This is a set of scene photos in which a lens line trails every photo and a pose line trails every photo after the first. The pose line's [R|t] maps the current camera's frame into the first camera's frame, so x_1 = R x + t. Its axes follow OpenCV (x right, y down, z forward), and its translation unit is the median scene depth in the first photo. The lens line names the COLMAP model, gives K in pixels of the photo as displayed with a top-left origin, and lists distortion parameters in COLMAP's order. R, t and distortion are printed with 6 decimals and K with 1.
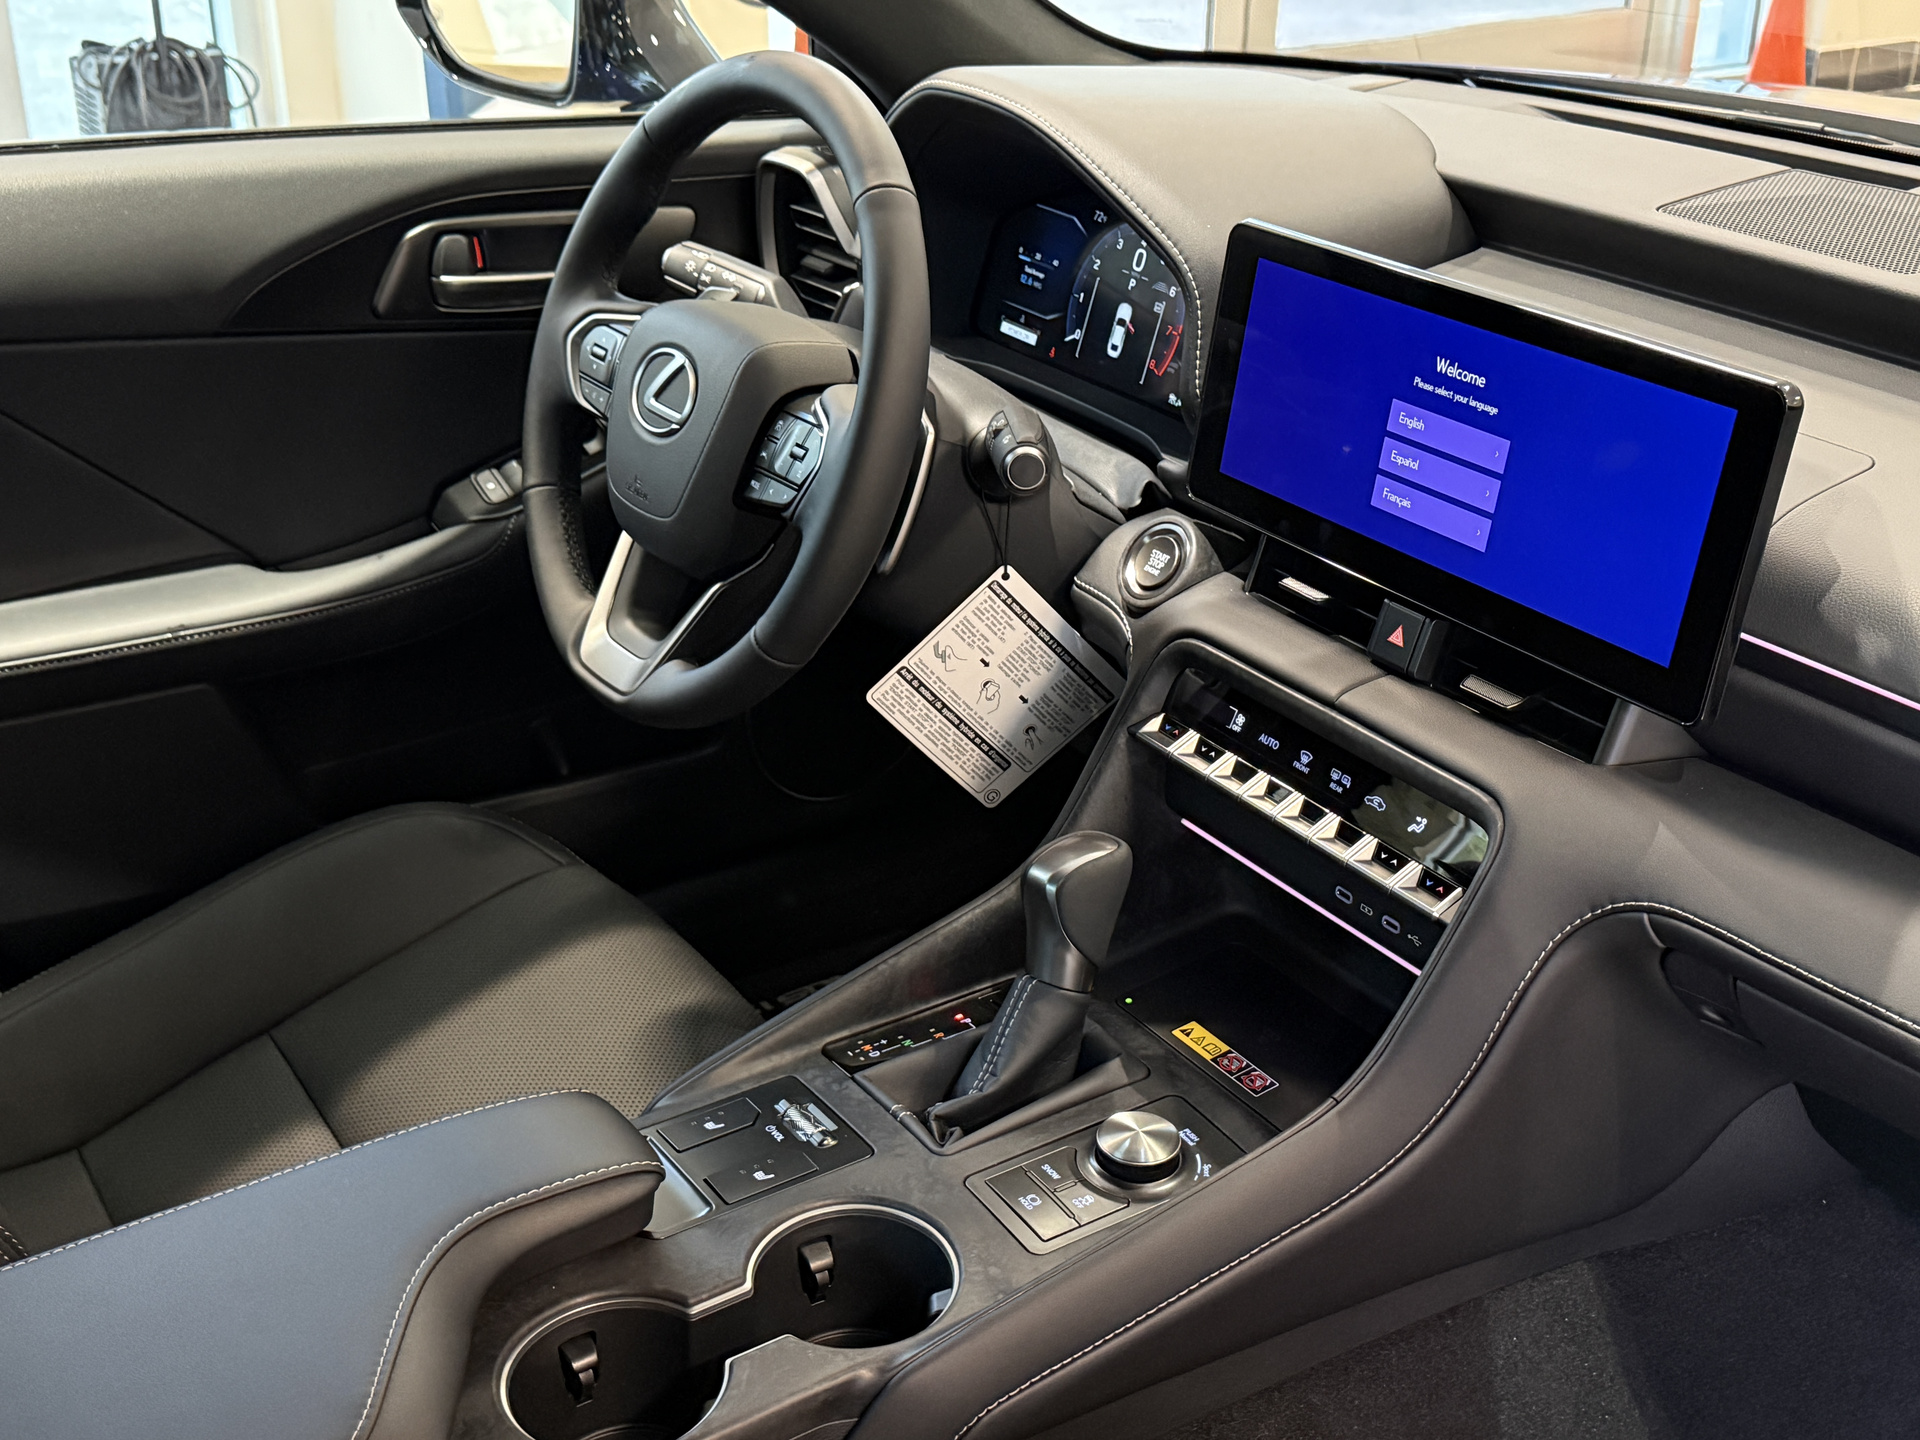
lens RADIAL K [[2285.1, 0, 963.0], [0, 2285.1, 728.8], [0, 0, 1]] dist [0.107007, -0.002174]
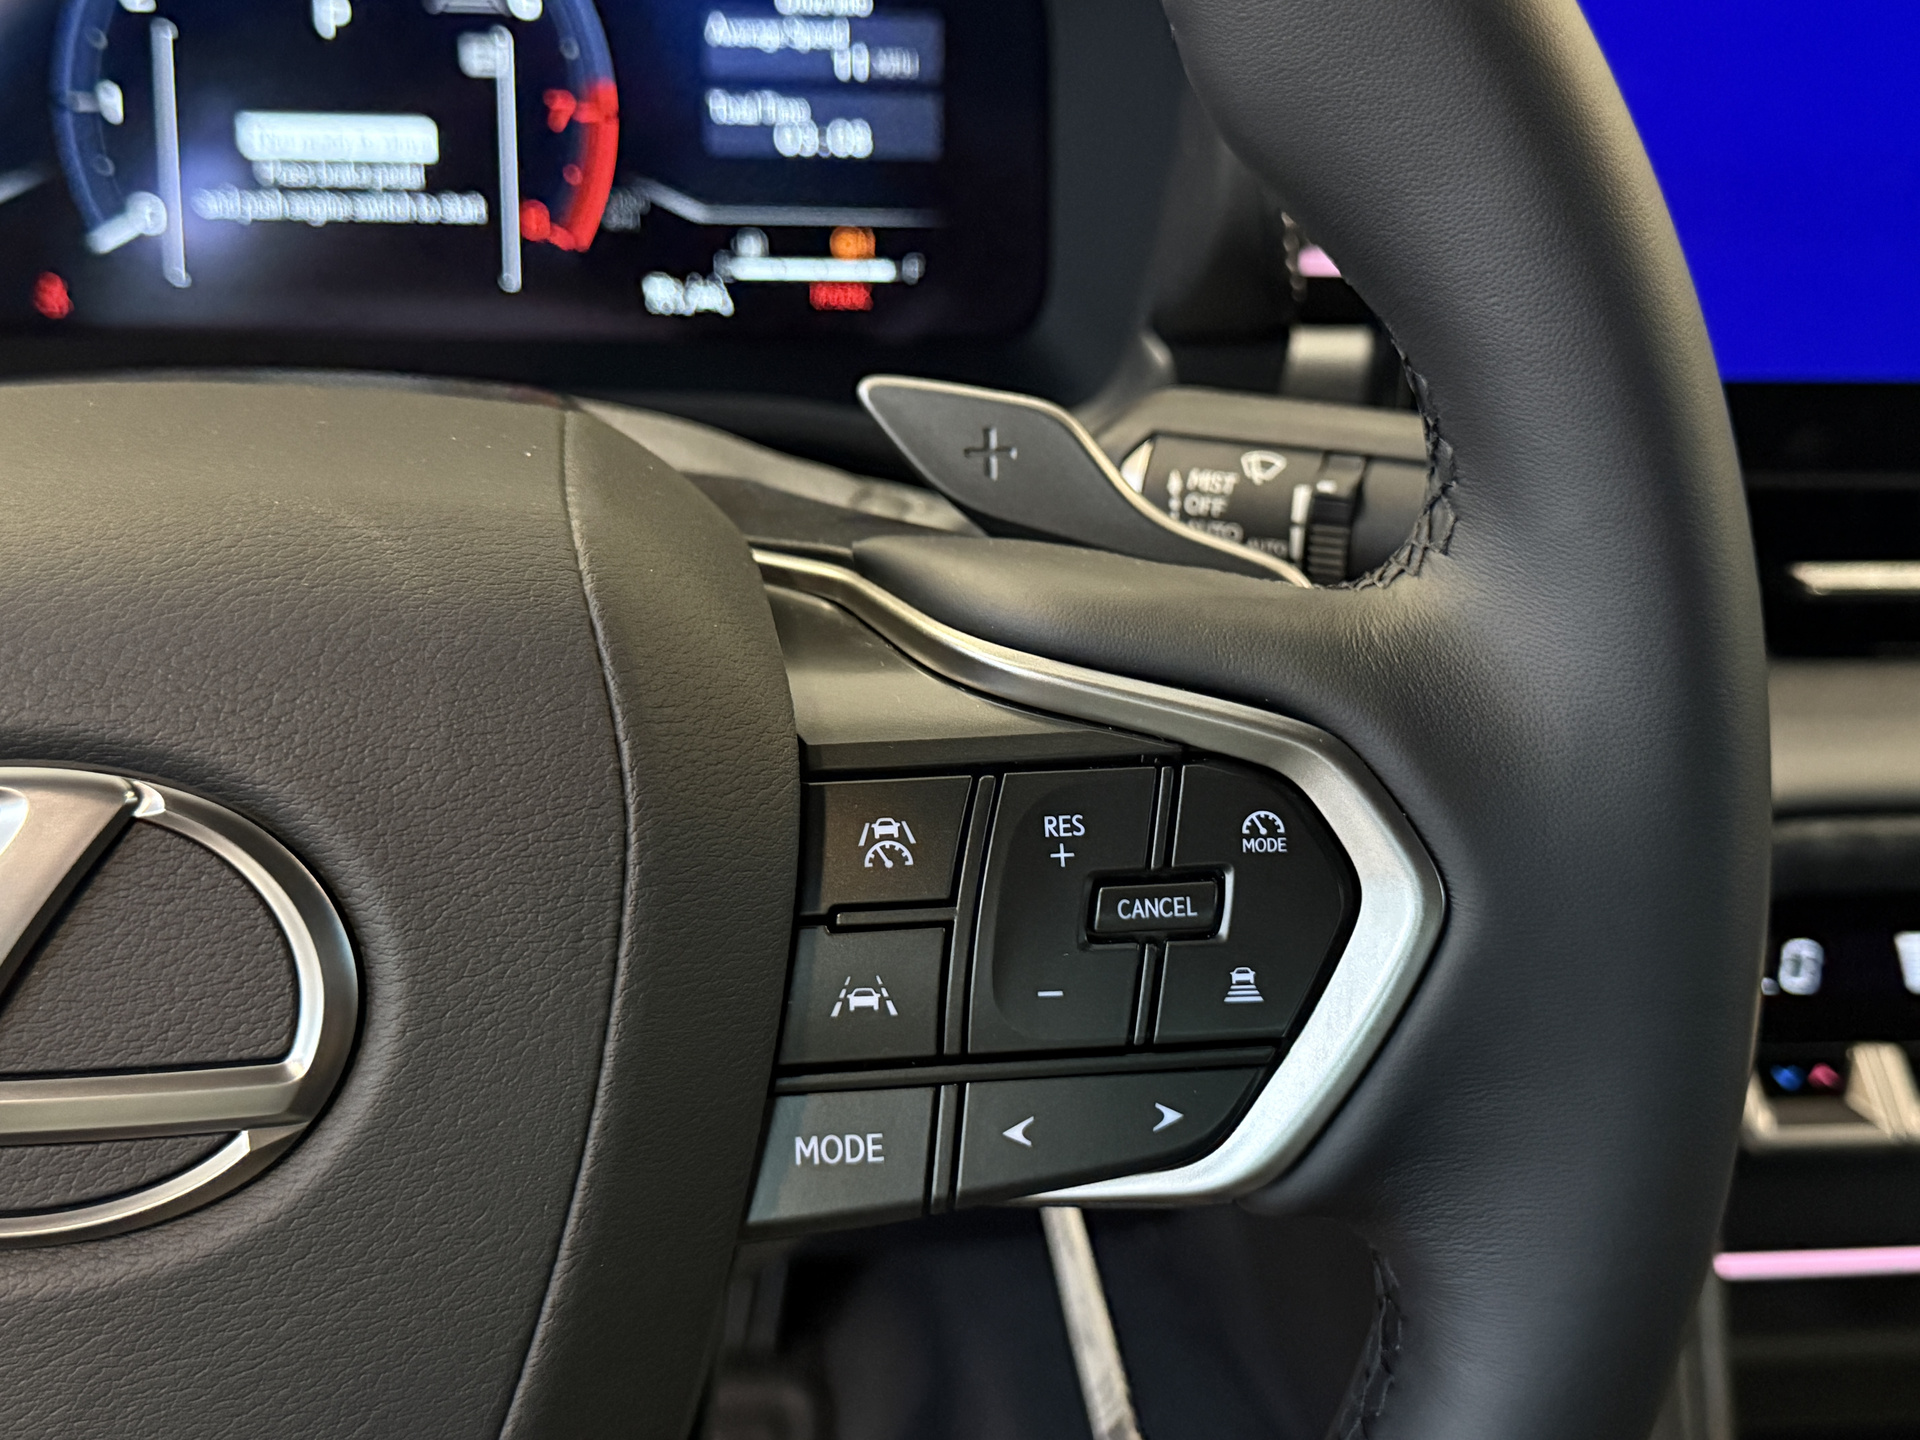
lens RADIAL K [[2444.6, 0, 970.0], [0, 2444.6, 718.4], [0, 0, 1]] dist [0.186167, -0.605918]
pose [[0.453537, -0.426615, 0.782499, -0.261054], [0.344939, 0.893589, 0.287254, -0.216934], [-0.821780, 0.139634, 0.552432, 0.922237]]
